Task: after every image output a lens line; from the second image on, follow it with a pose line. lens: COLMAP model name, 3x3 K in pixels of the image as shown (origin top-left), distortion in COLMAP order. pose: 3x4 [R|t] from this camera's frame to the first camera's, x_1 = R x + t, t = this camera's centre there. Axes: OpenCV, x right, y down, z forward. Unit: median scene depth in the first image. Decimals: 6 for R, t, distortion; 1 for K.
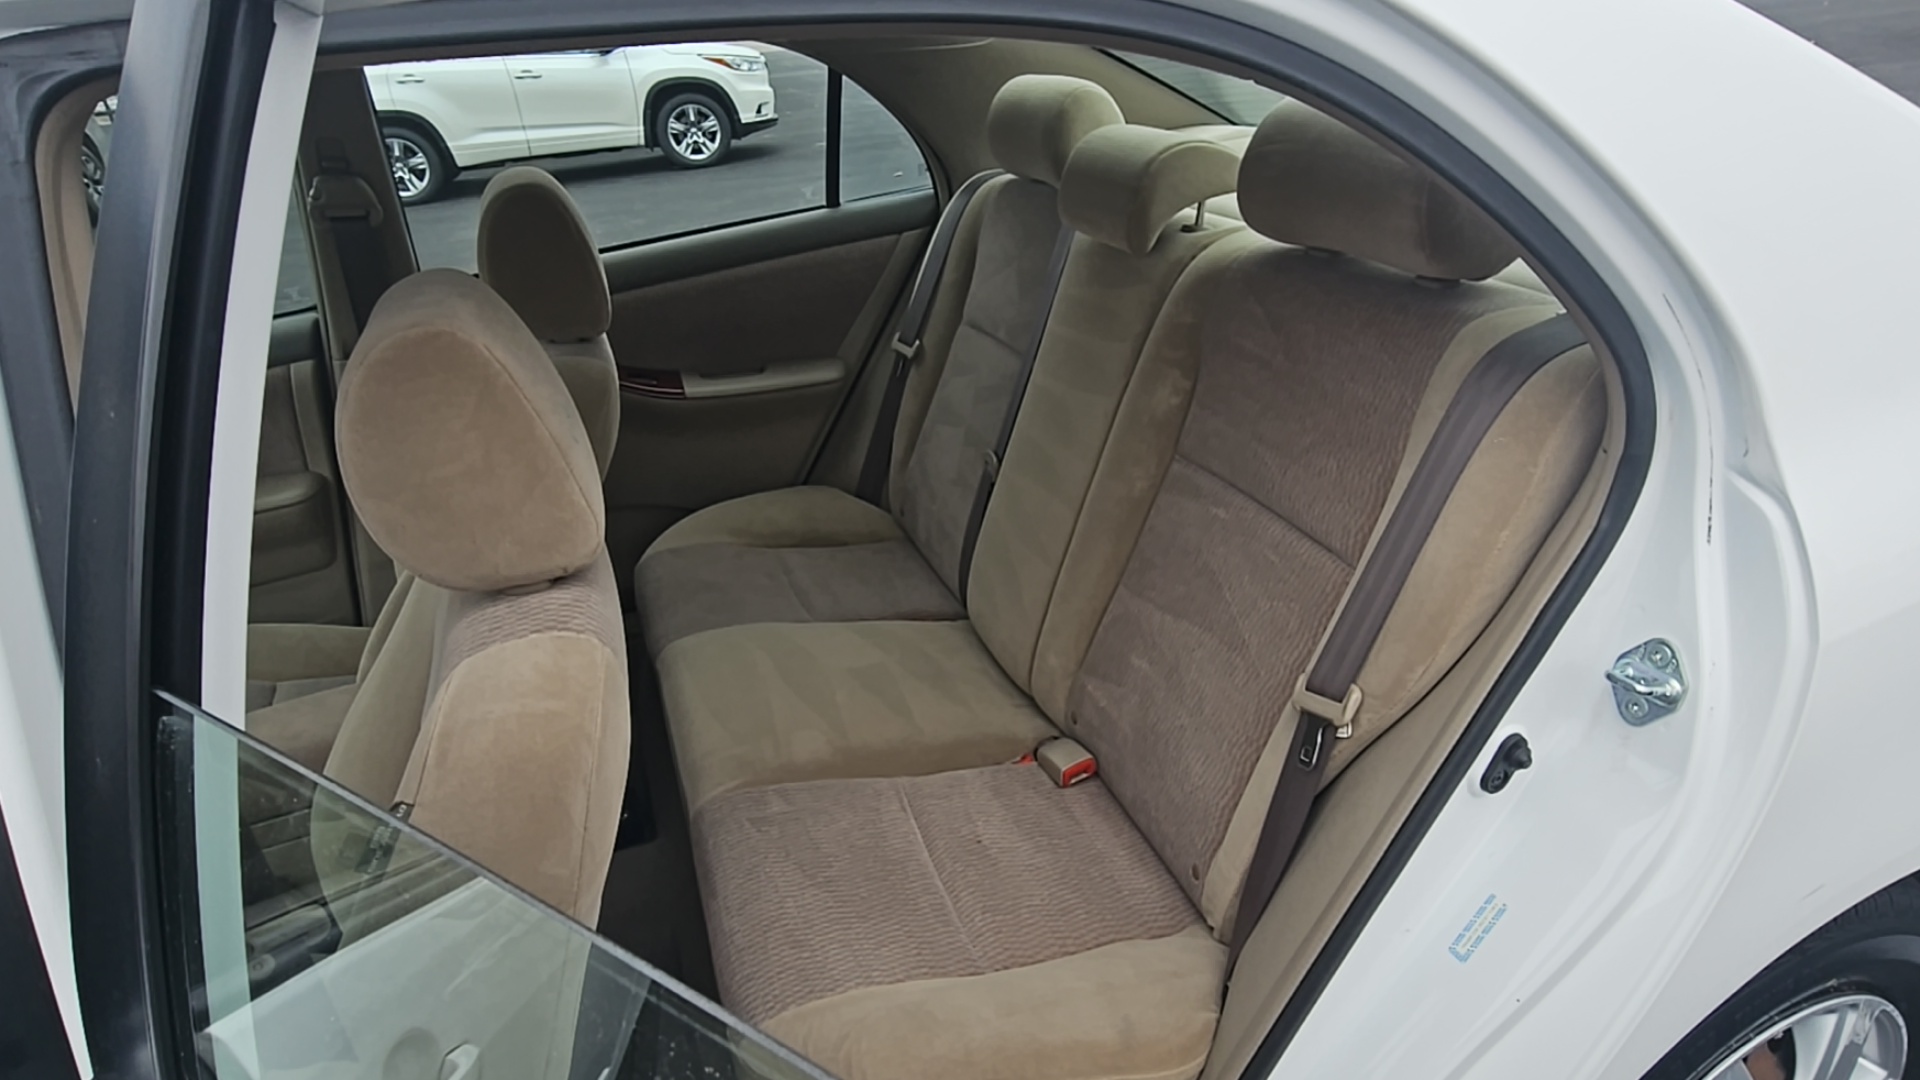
lens RADIAL K [[1084.6, 0, 968.3], [0, 1084.6, 534.5], [0, 0, 1]] dist [0.004976, 0.000024]
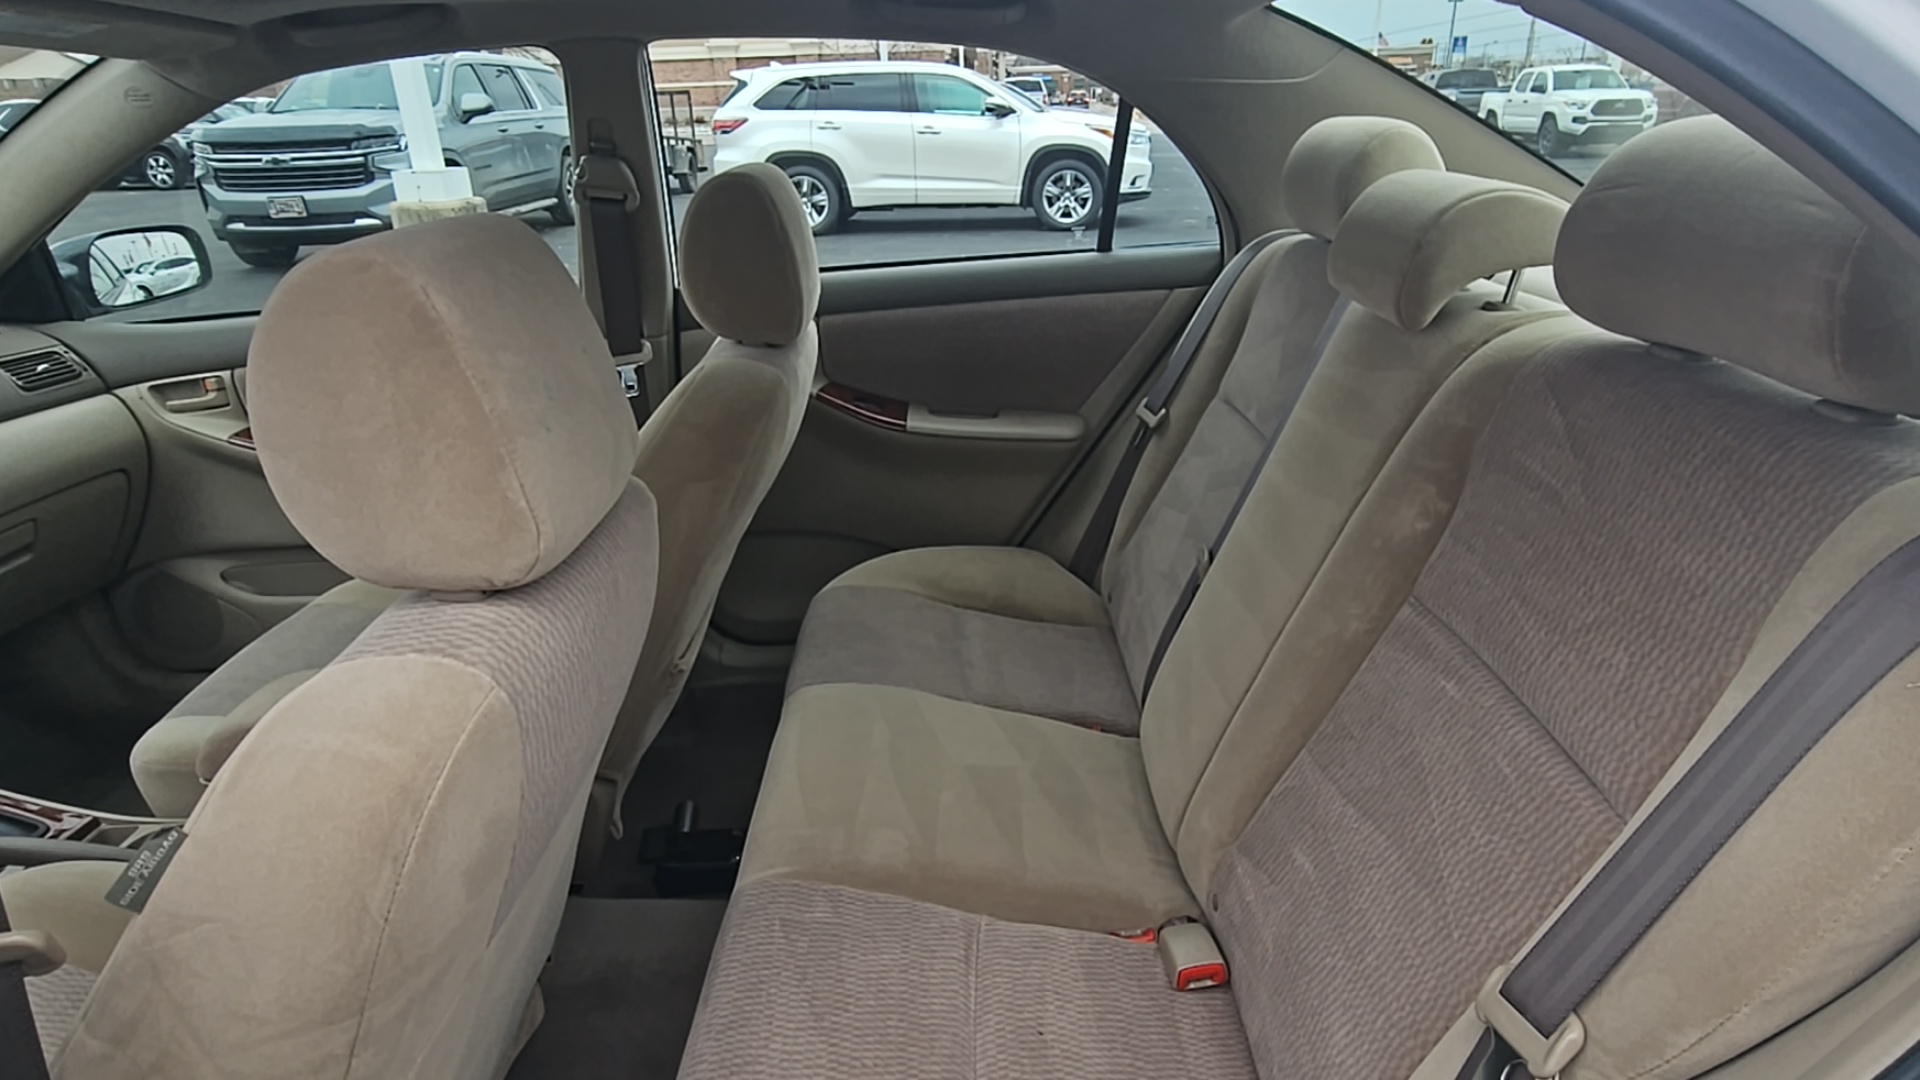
lens RADIAL K [[1084.6, 0, 957.1], [0, 1084.6, 534.3], [0, 0, 1]] dist [0.004976, 0.000024]
pose [[0.939594, 0.186411, -0.287078, 0.092677], [-0.203899, 0.978469, -0.031995, -0.024699], [0.274932, 0.088598, 0.957373, 0.173327]]
